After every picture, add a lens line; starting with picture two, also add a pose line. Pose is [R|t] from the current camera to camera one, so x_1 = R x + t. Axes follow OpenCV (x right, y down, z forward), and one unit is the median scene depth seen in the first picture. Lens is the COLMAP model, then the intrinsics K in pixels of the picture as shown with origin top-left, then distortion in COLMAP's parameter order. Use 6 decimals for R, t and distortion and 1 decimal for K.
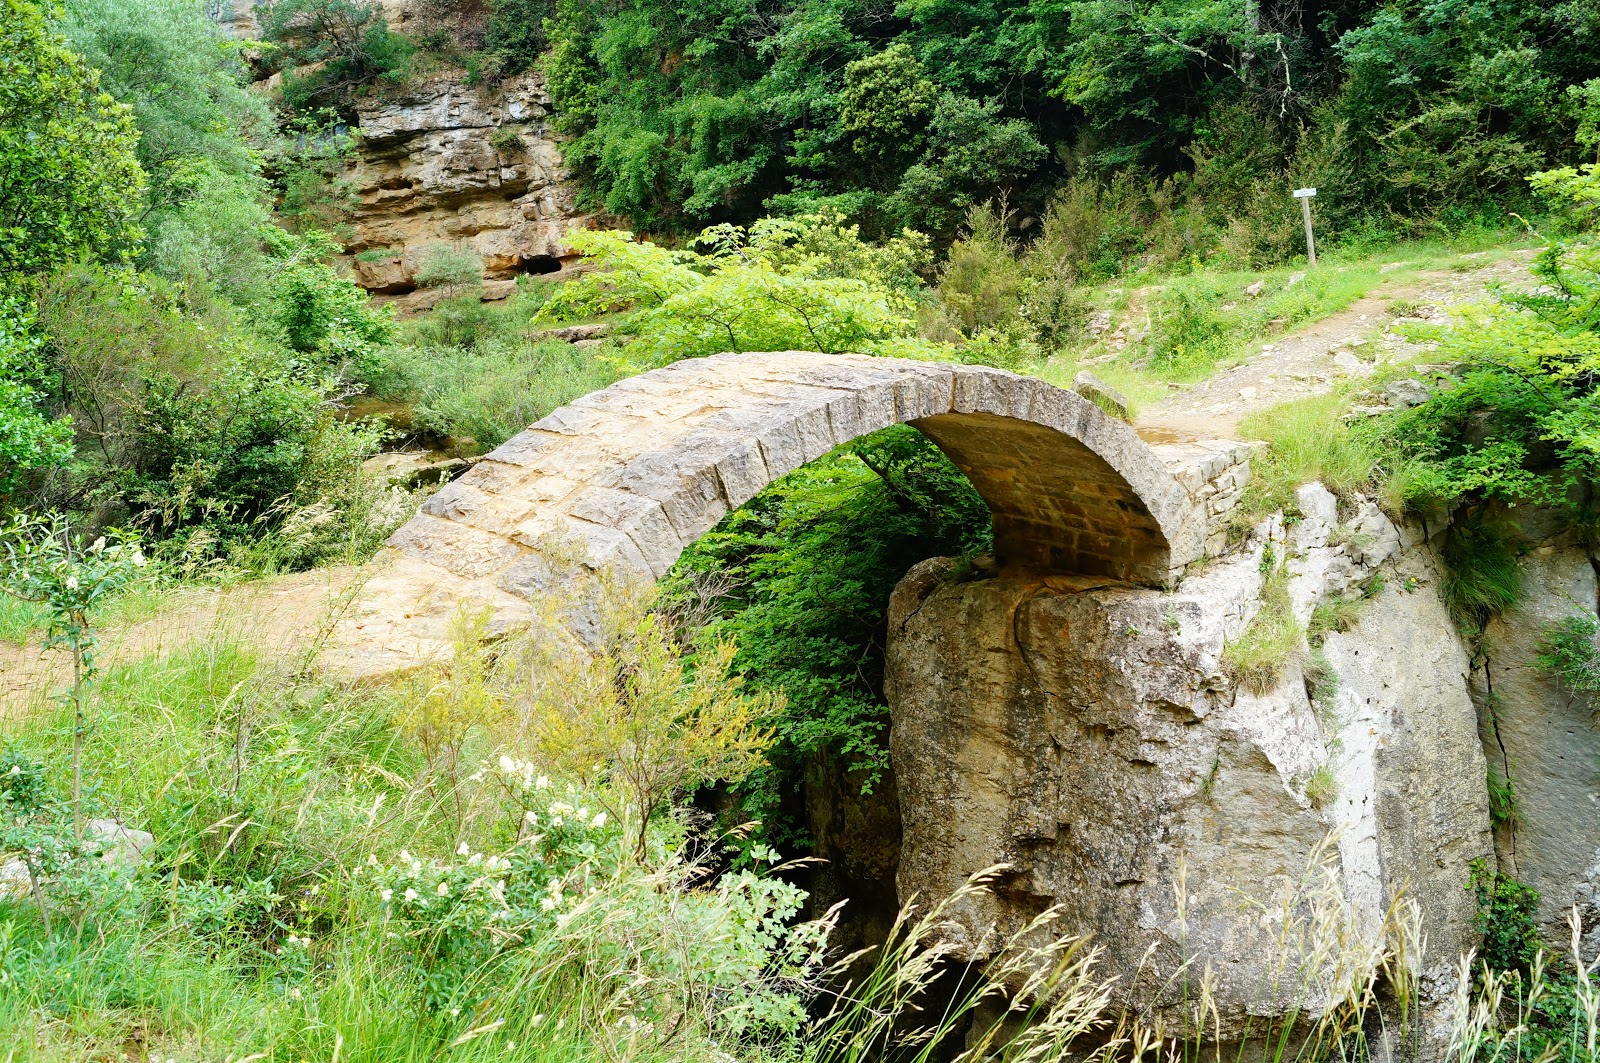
lens RADIAL K [[1240.5, 0, 800.0], [0, 1240.5, 531.5], [0, 0, 1]] dist [-0.087036, 0.010183]
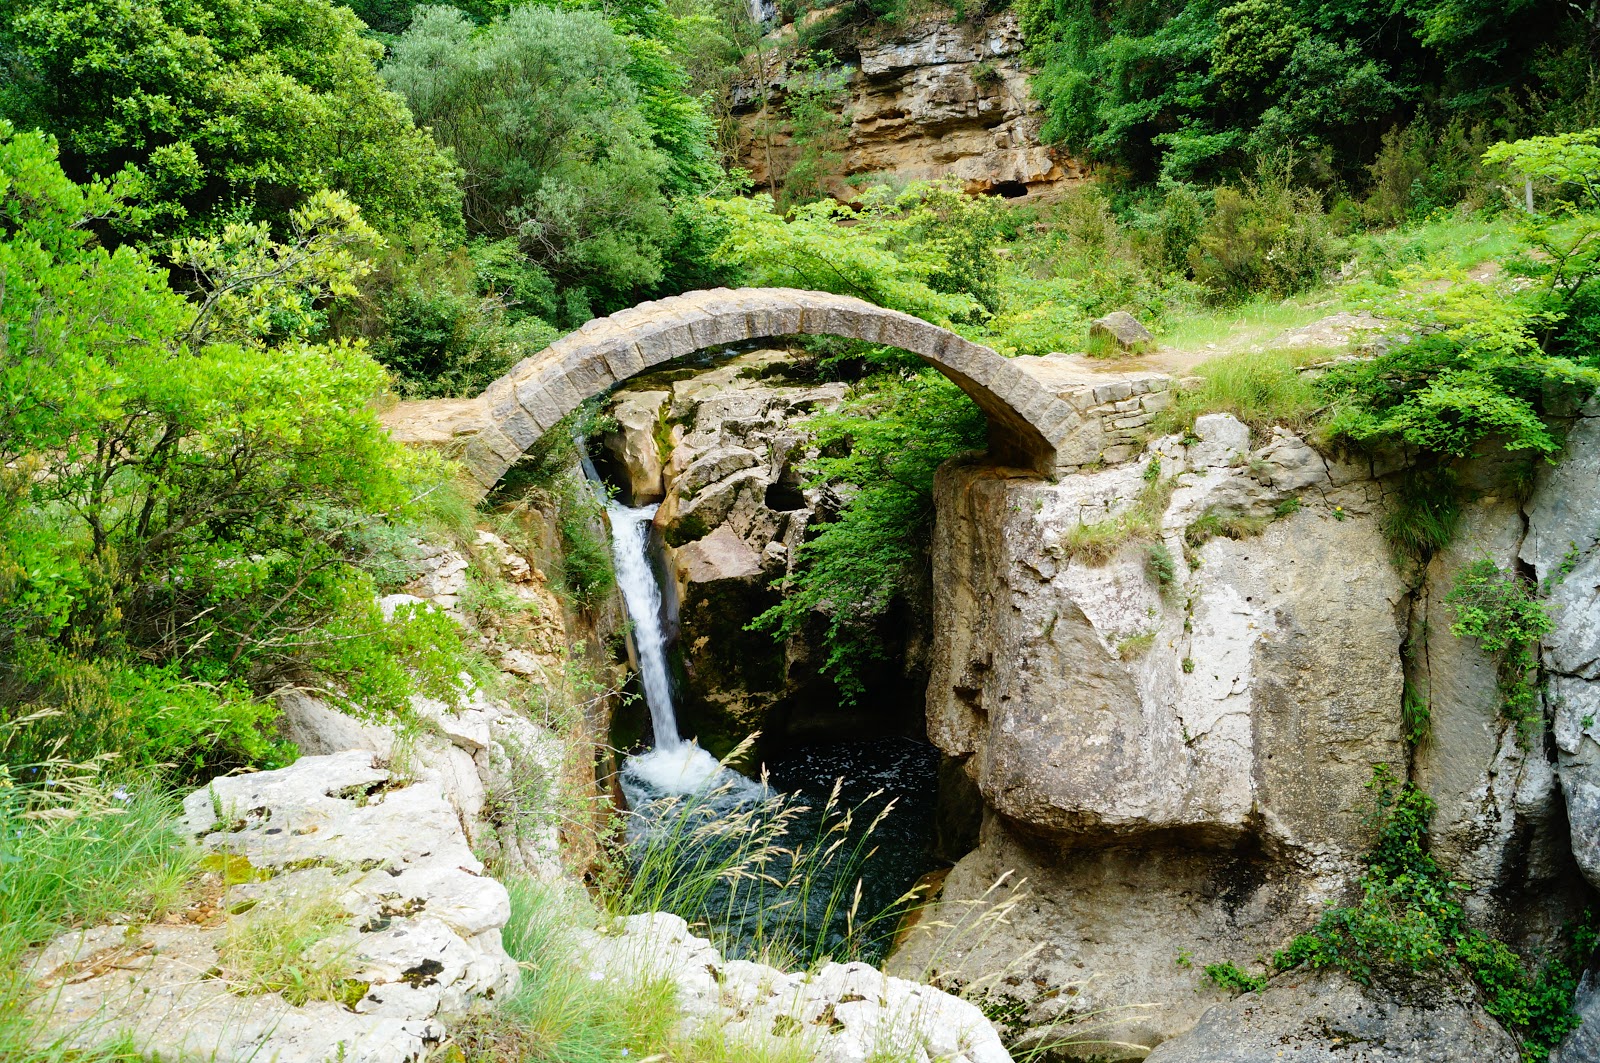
lens RADIAL K [[1240.5, 0, 800.0], [0, 1240.5, 531.5], [0, 0, 1]] dist [-0.087036, 0.010183]
pose [[0.890347, 0.126516, -0.437351, 0.238243], [-0.096062, 0.991191, 0.091170, 0.002169], [0.445033, -0.039160, 0.894658, -0.111555]]
